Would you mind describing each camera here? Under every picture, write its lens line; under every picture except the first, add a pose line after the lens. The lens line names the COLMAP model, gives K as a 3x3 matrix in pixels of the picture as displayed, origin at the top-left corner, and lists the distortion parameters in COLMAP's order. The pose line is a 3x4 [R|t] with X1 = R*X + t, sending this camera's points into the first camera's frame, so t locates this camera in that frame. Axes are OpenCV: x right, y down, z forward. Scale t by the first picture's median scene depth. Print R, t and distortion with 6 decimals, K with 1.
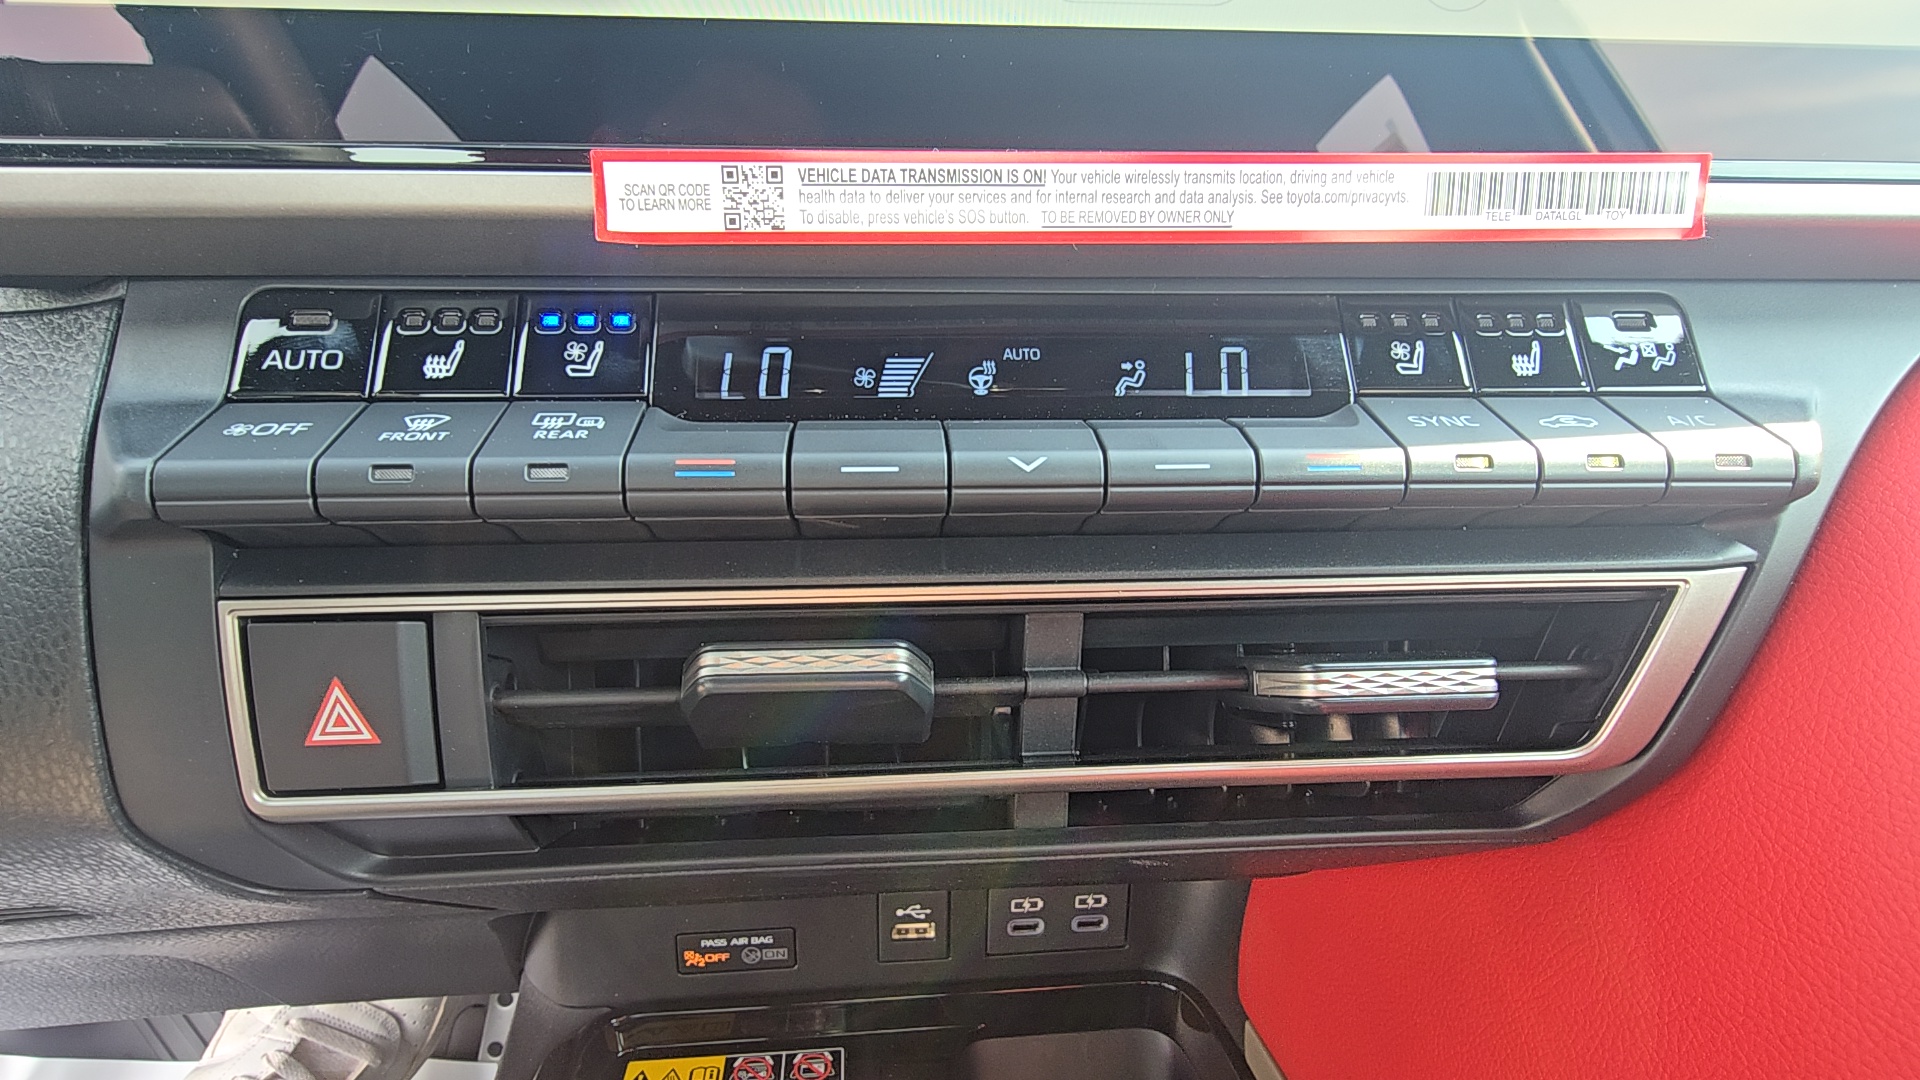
lens RADIAL K [[974.4, 0, 954.5], [0, 974.4, 541.8], [0, 0, 1]] dist [0.003573, -0.001738]
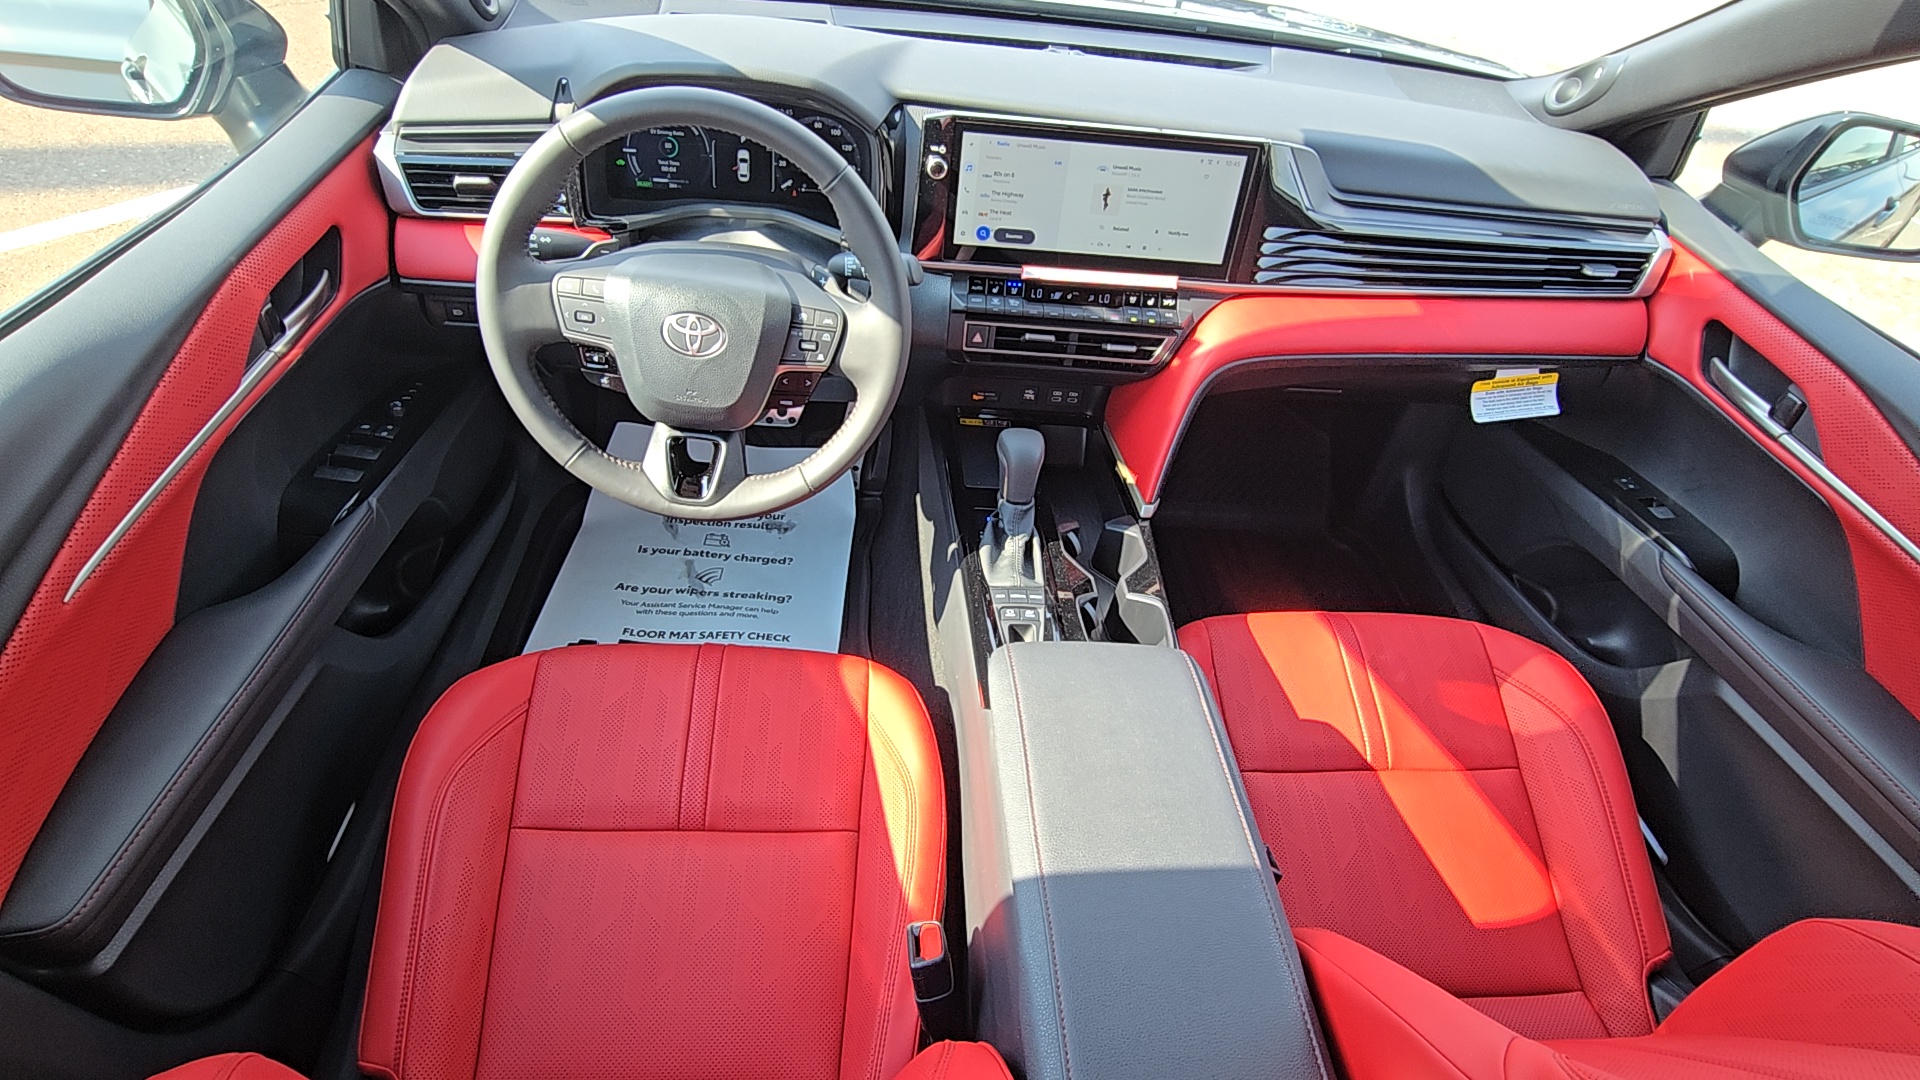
lens RADIAL K [[974.4, 0, 963.1], [0, 974.4, 542.7], [0, 0, 1]] dist [0.003573, -0.001738]
pose [[0.994641, 0.101680, 0.018733, -0.692309], [-0.101007, 0.916936, 0.386038, -1.201429], [0.022075, -0.385861, 0.922293, -6.230583]]
